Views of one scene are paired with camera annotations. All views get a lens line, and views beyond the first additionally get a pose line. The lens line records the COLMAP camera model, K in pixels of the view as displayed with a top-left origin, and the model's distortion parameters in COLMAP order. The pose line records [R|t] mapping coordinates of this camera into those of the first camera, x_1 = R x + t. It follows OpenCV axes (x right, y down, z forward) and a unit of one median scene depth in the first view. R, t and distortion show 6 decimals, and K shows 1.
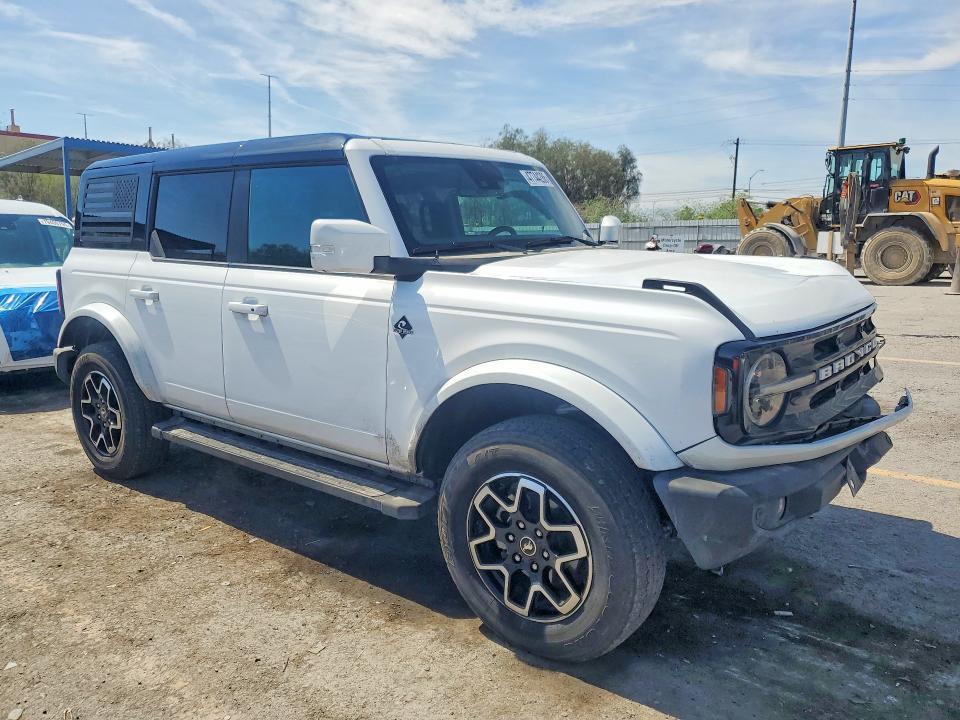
lens RADIAL K [[765.5, 0, 480.0], [0, 765.5, 360.0], [0, 0, 1]] dist [-0.003080, 0.003753]
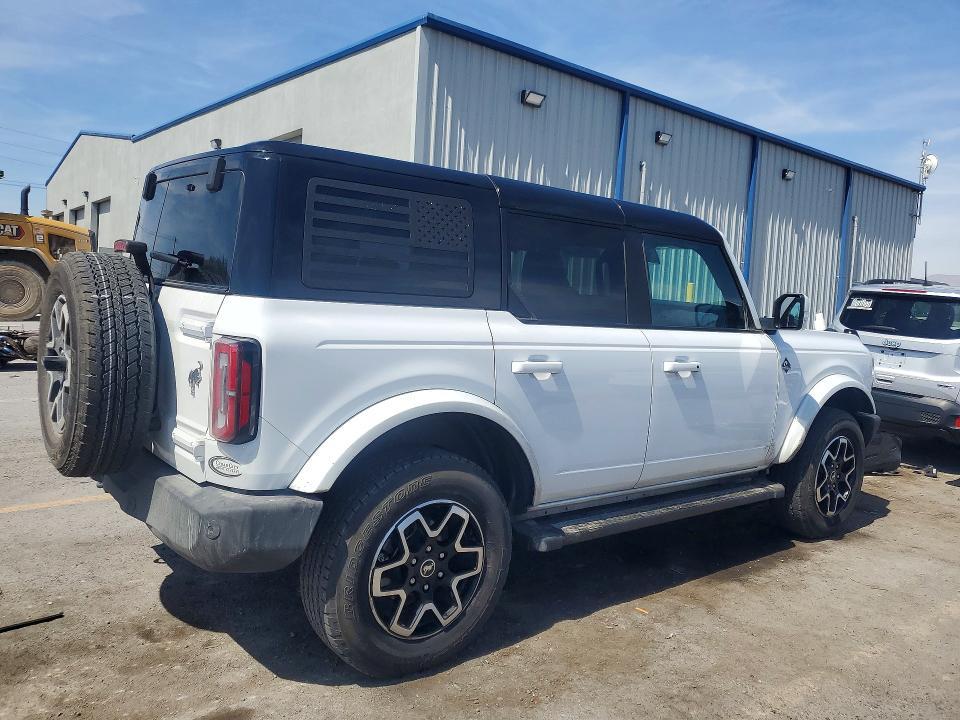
lens RADIAL K [[753.8, 0, 480.0], [0, 753.8, 360.0], [0, 0, 1]] dist [0.007448, 0.007992]
pose [[0.209702, -0.072476, 0.975076, -1.311391], [0.107098, 0.992951, 0.050772, -0.151915], [-0.971882, 0.093782, 0.215986, 0.994535]]
